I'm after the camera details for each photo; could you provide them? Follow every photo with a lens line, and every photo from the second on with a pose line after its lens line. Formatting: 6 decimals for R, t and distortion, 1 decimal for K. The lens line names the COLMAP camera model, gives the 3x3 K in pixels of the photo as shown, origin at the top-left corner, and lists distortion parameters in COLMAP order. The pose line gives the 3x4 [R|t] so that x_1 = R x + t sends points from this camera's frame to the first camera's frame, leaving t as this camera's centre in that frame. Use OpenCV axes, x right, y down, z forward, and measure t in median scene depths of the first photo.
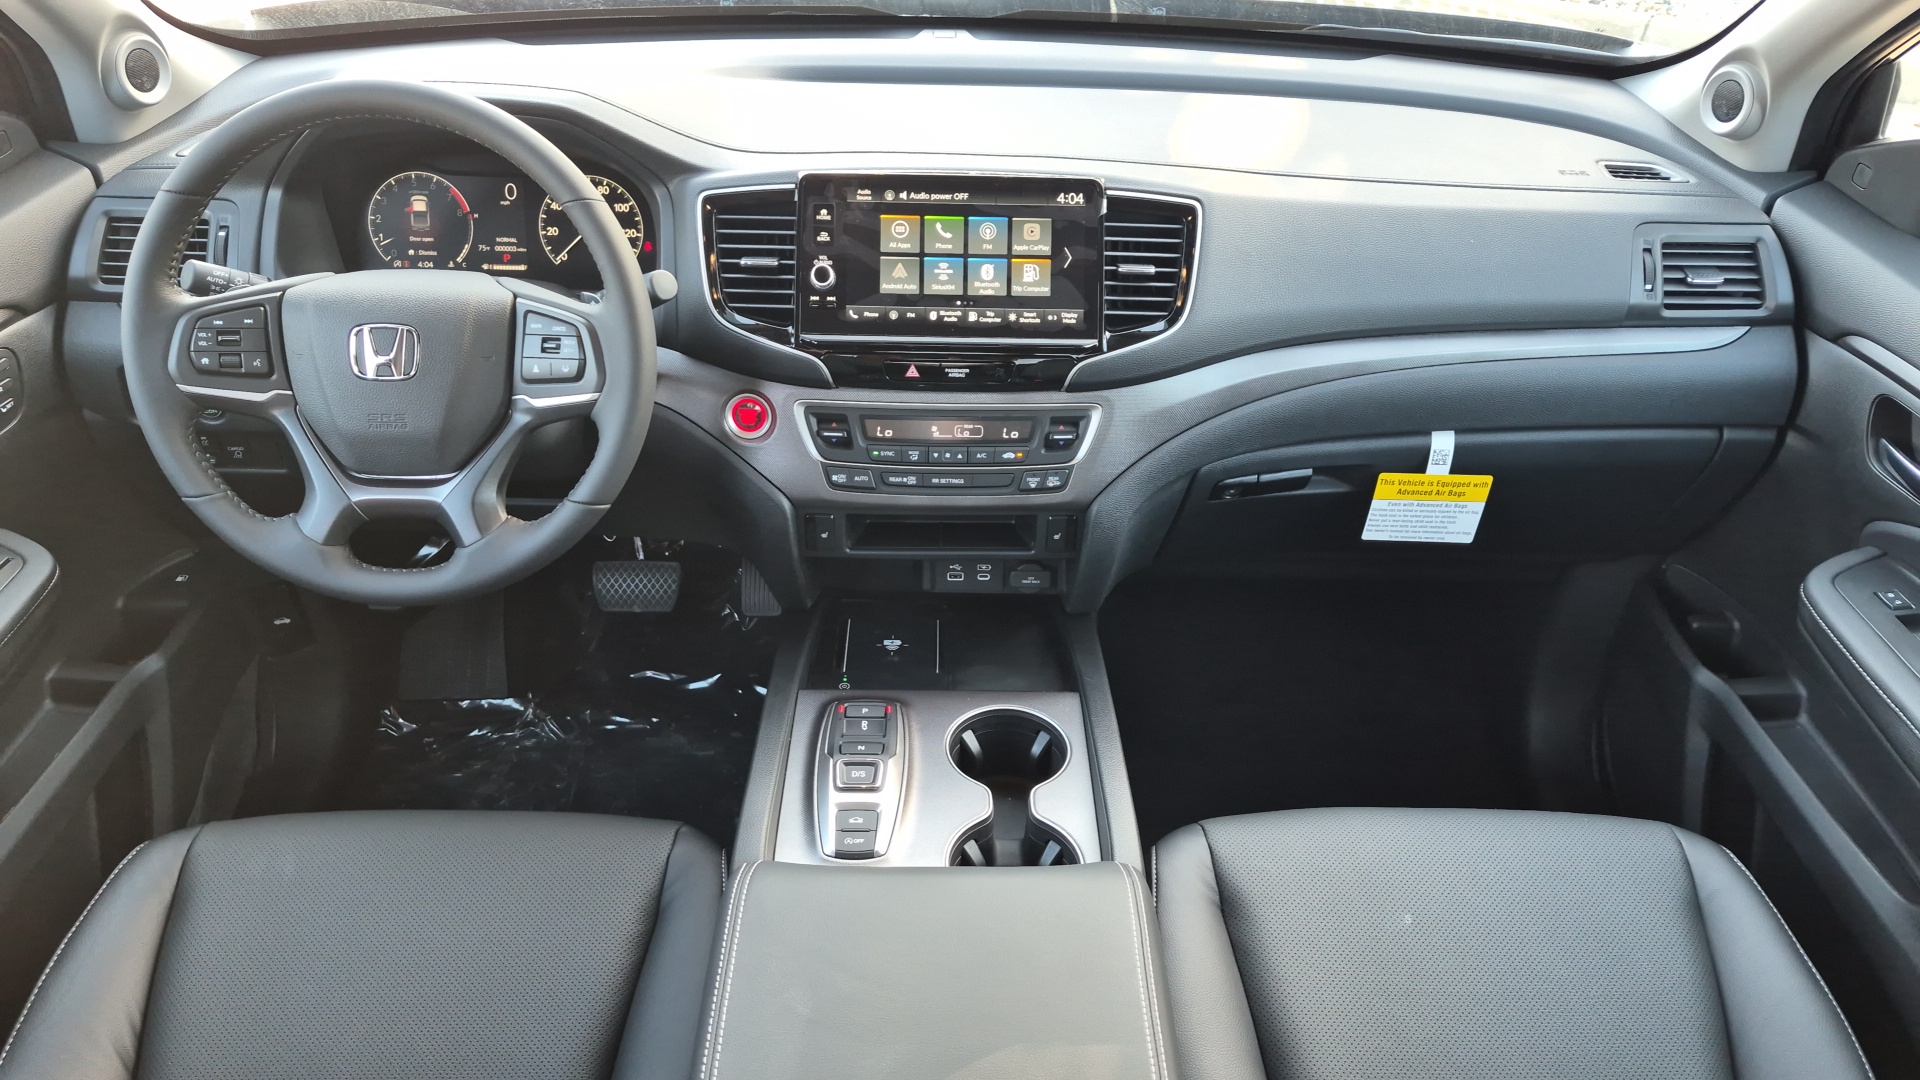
lens RADIAL K [[1320.0, 0, 969.1], [0, 1320.0, 540.3], [0, 0, 1]] dist [0.052303, -0.016127]
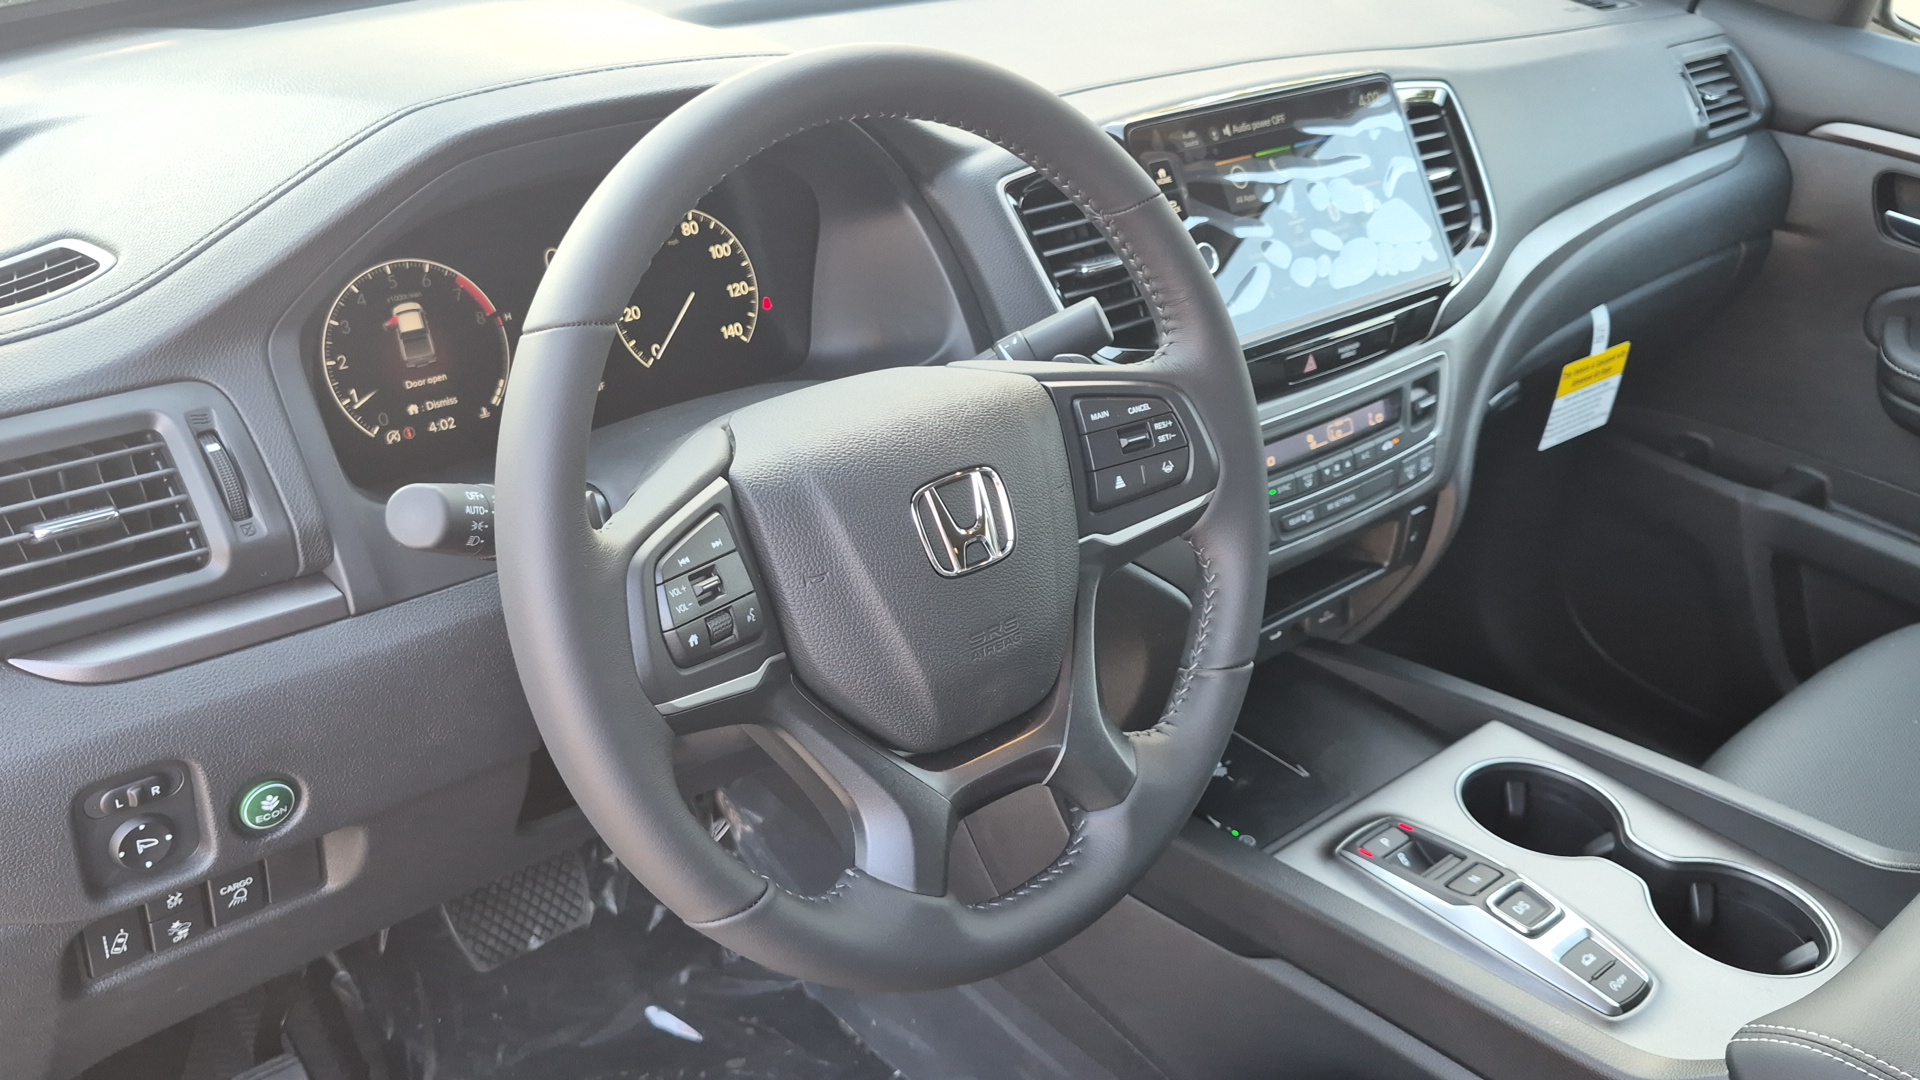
lens RADIAL K [[1663.6, 0, 963.1], [0, 1663.6, 542.1], [0, 0, 1]] dist [0.086696, -0.023148]
pose [[0.759216, -0.297981, 0.578618, -0.723206], [0.325935, 0.943594, 0.058274, -0.147260], [-0.563345, 0.144350, 0.813514, 0.373142]]
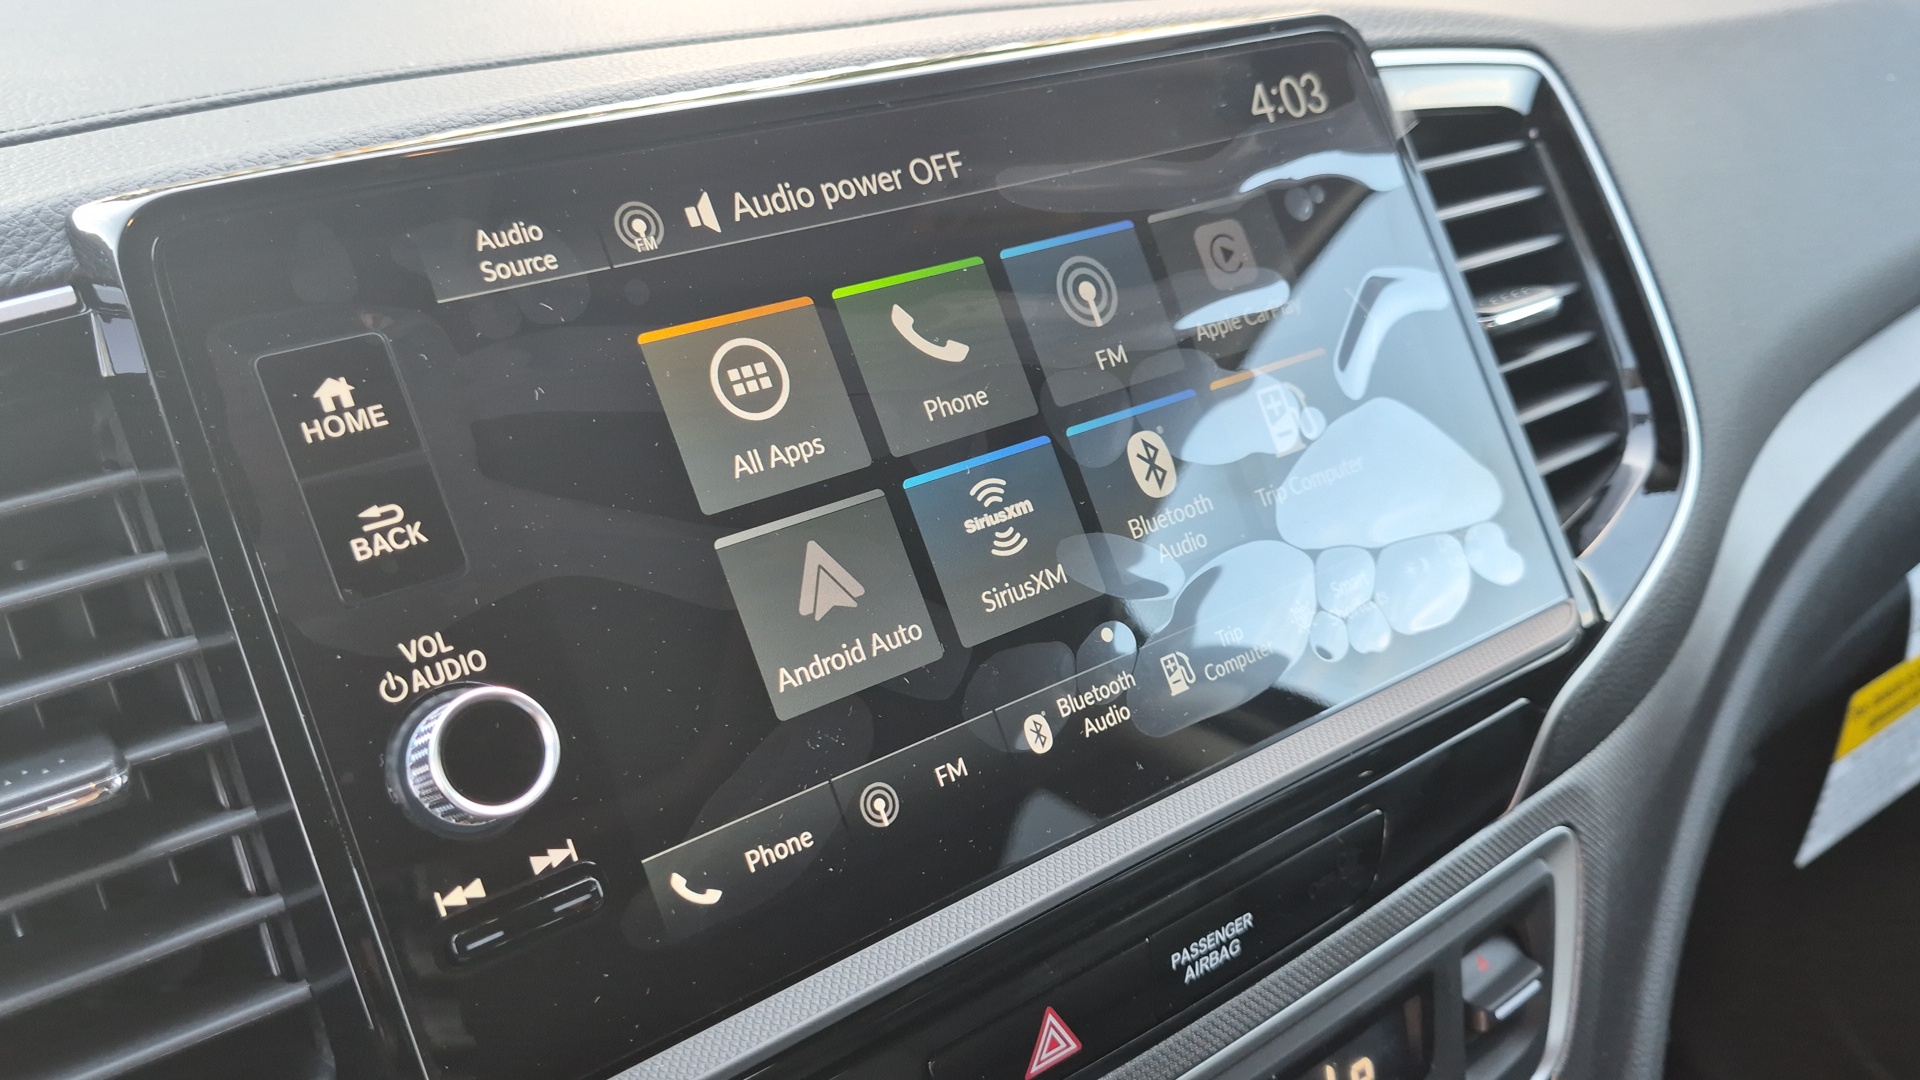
lens RADIAL K [[1663.6, 0, 948.0], [0, 1663.6, 546.7], [0, 0, 1]] dist [0.086696, -0.023148]
pose [[0.799322, -0.294995, 0.523509, -0.159995], [0.351813, 0.936020, -0.009725, -0.194660], [-0.487146, 0.191951, 0.851964, 0.763734]]
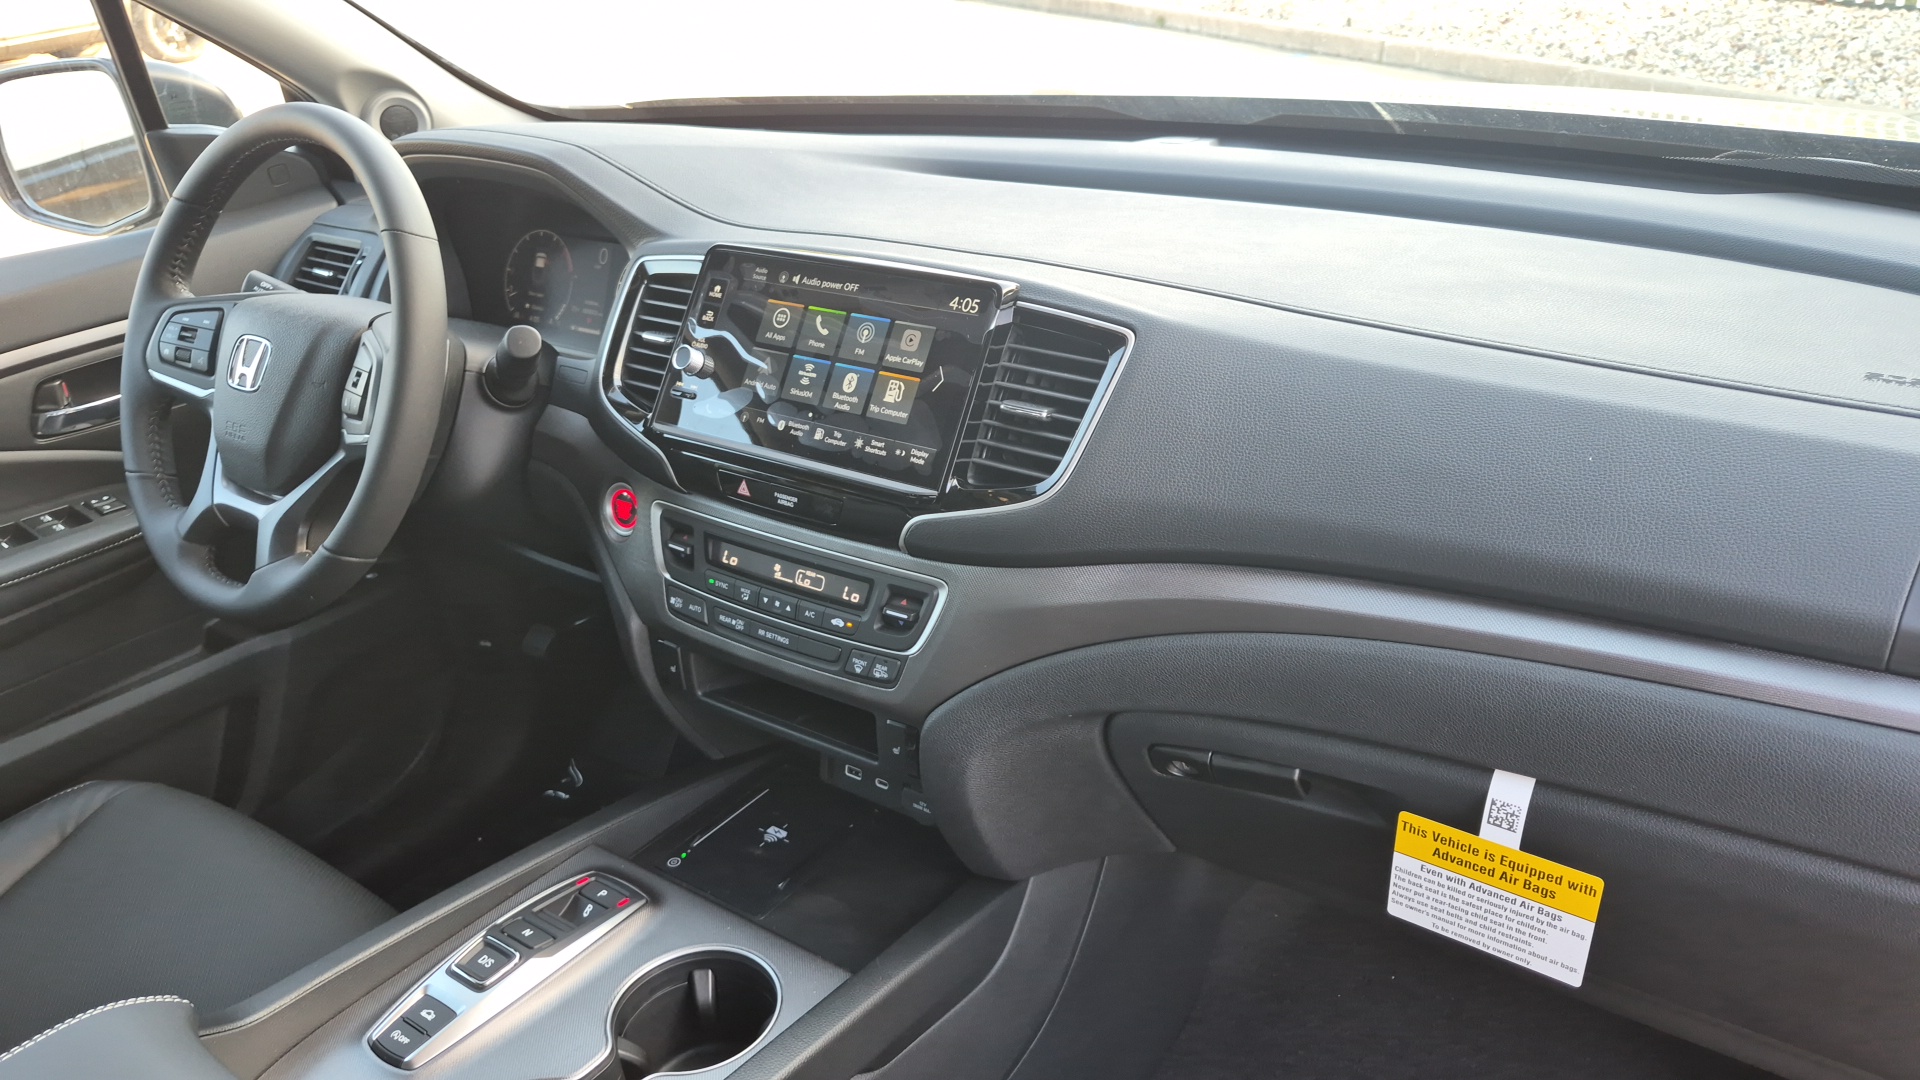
lens RADIAL K [[1320.0, 0, 986.9], [0, 1320.0, 509.5], [0, 0, 1]] dist [0.052303, -0.016127]
pose [[0.813668, 0.185821, -0.550830, 0.506458], [-0.270966, 0.959539, -0.076563, -0.091999], [0.514316, 0.211553, 0.831098, 0.405481]]
